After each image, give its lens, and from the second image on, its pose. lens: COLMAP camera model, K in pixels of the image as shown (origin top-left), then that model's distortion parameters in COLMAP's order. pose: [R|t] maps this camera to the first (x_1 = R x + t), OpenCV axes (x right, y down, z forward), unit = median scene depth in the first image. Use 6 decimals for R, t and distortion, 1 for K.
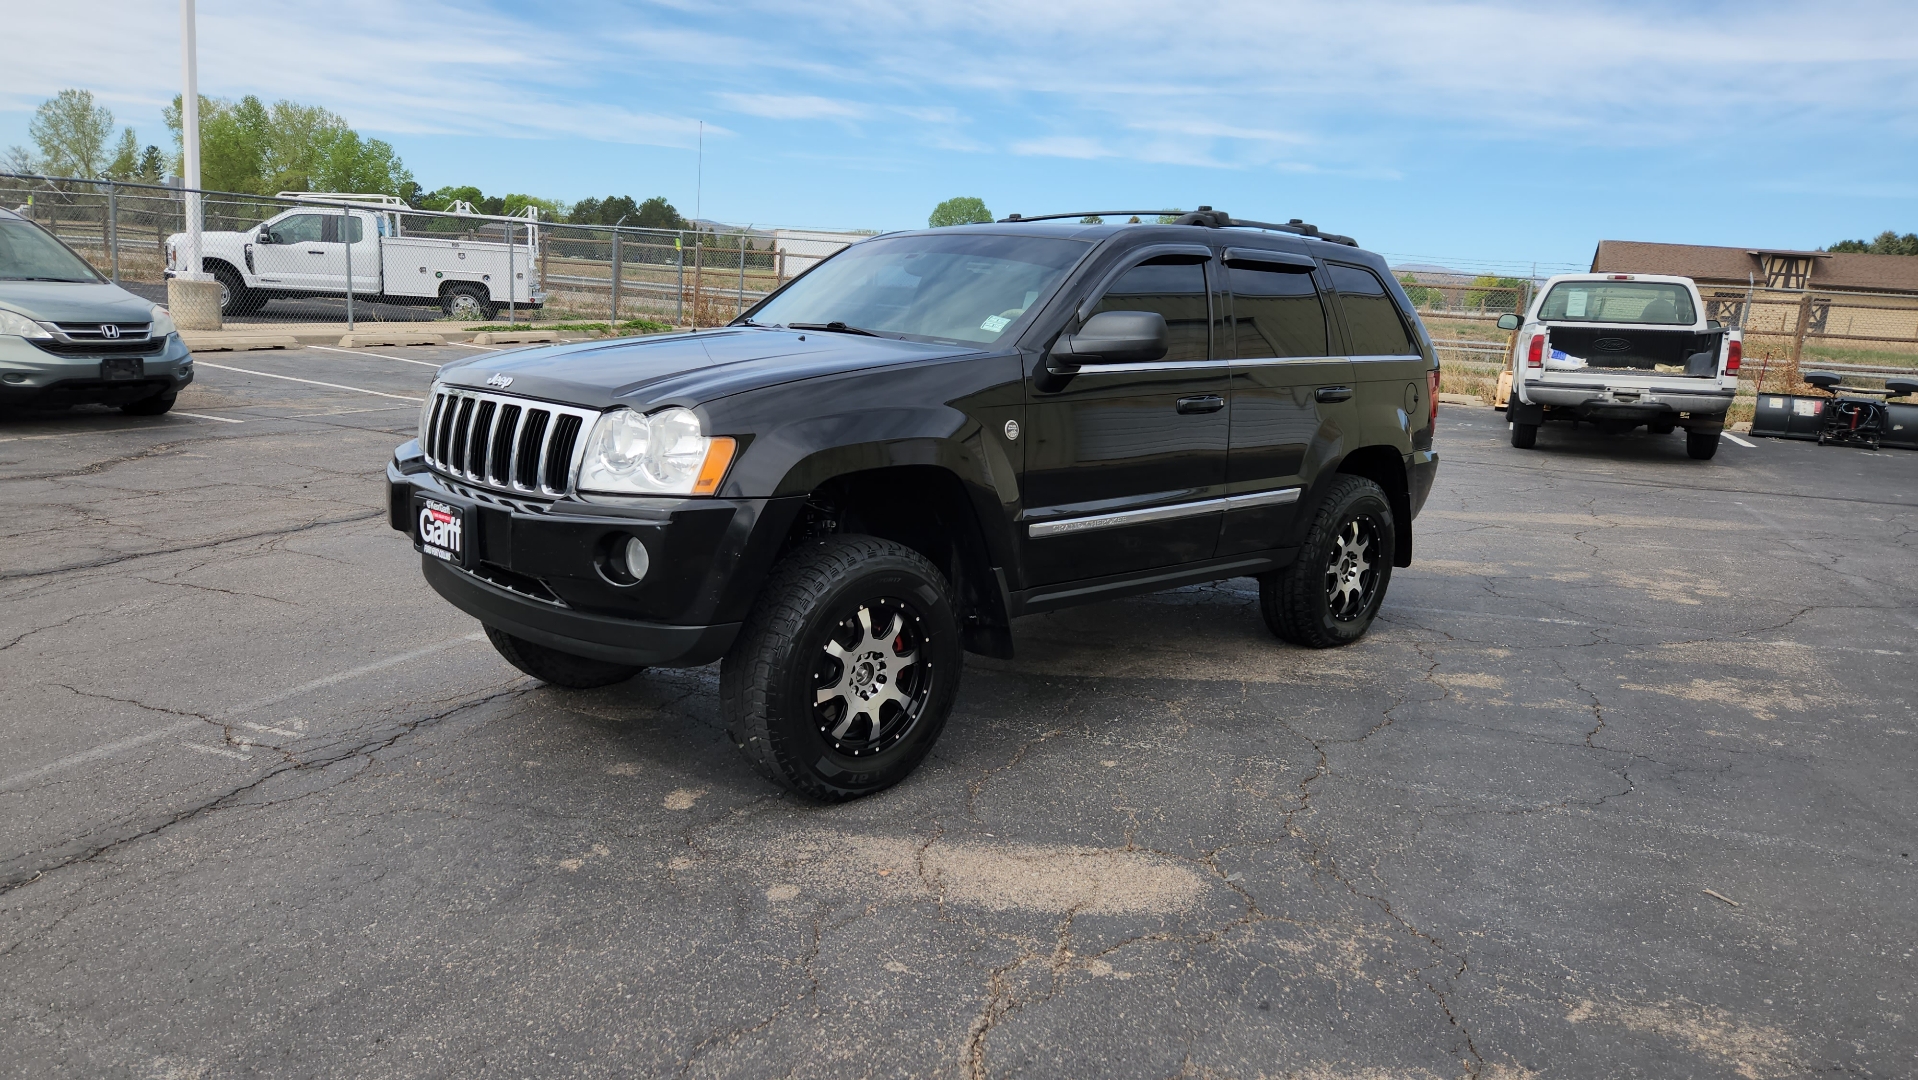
lens RADIAL K [[1281.6, 0, 932.3], [0, 1281.6, 554.8], [0, 0, 1]] dist [0.069543, -0.055701]
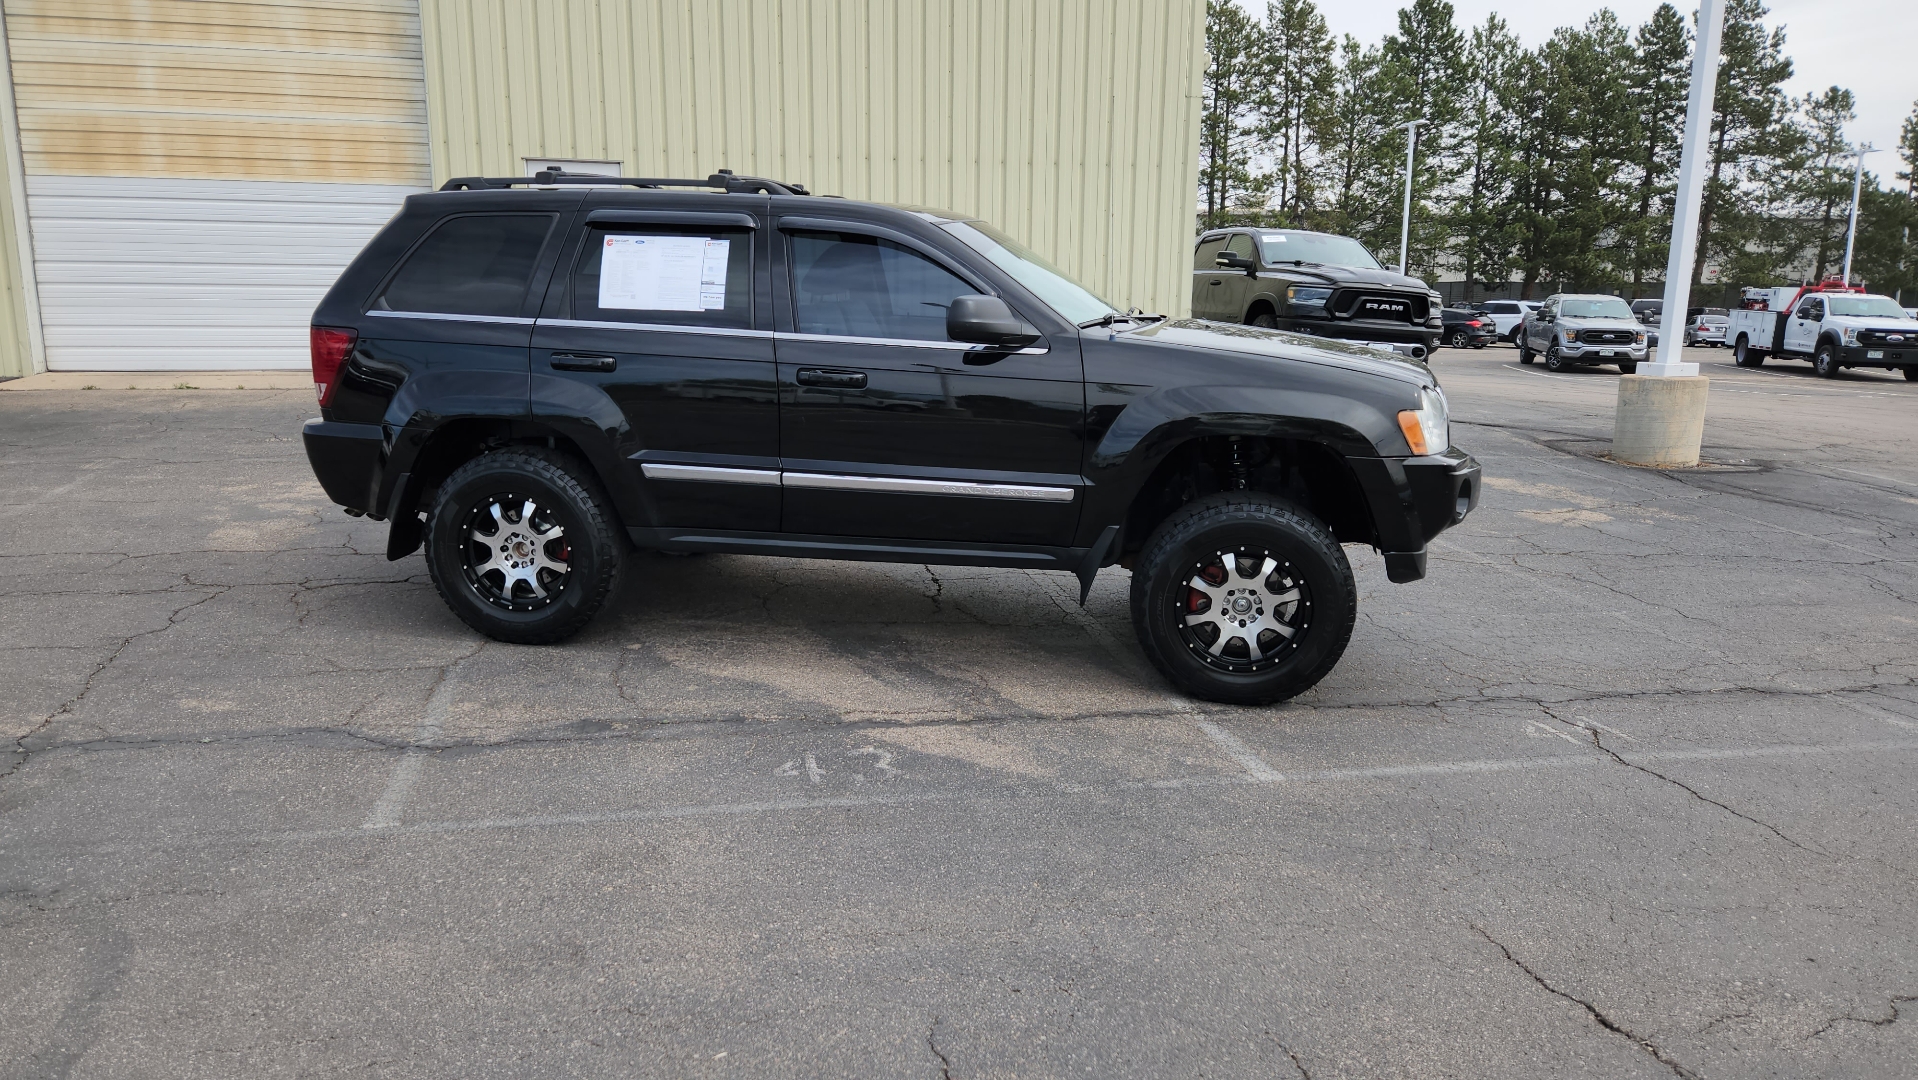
lens RADIAL K [[1281.6, 0, 929.8], [0, 1281.6, 535.2], [0, 0, 1]] dist [0.069543, -0.055701]
pose [[-0.576738, -0.223167, 0.785856, -0.754370], [0.106594, 0.933182, 0.343233, -0.324843], [-0.809945, 0.281723, -0.514413, 1.427728]]
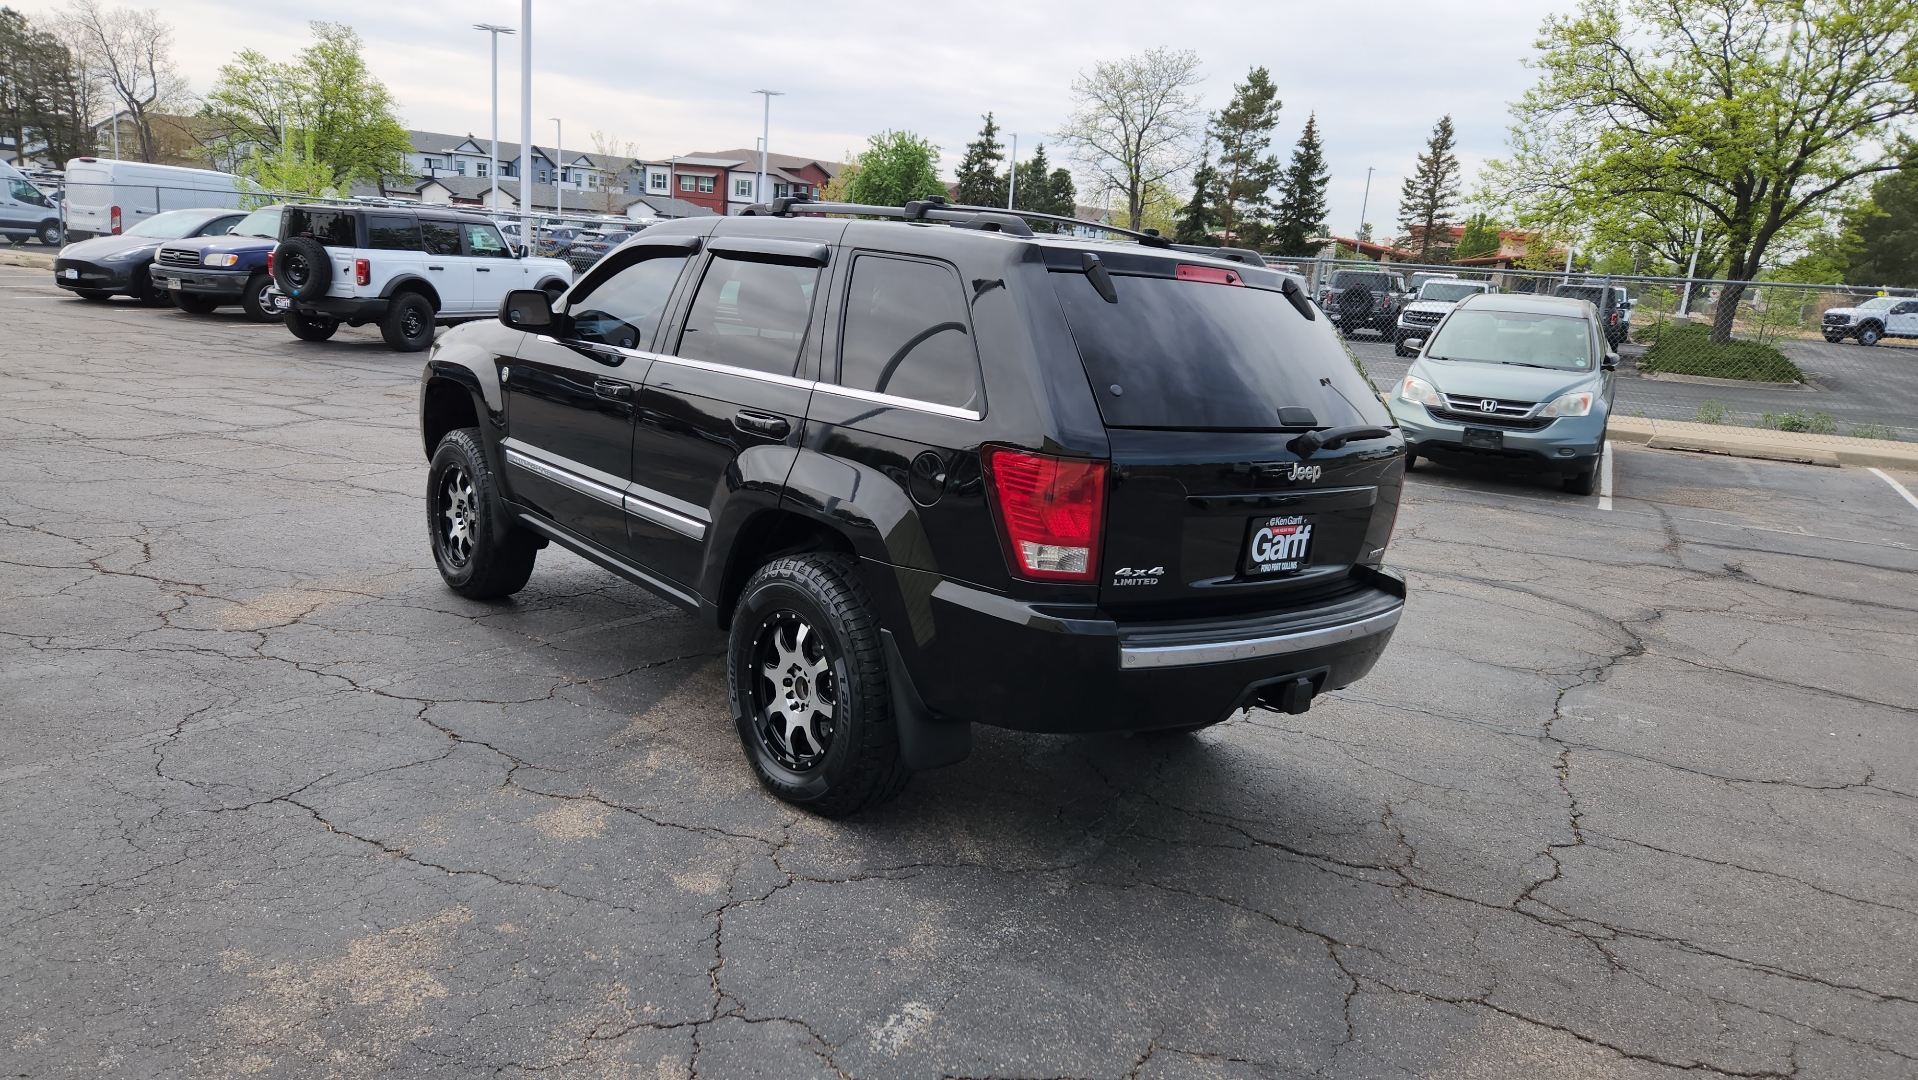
lens RADIAL K [[1283.9, 0, 924.2], [0, 1283.9, 515.0], [0, 0, 1]] dist [0.067203, -0.050911]
pose [[-0.075694, 0.130709, -0.988527, 0.968003], [-0.277713, 0.949382, 0.146798, -0.194187], [0.957677, 0.285639, -0.035563, 1.050268]]
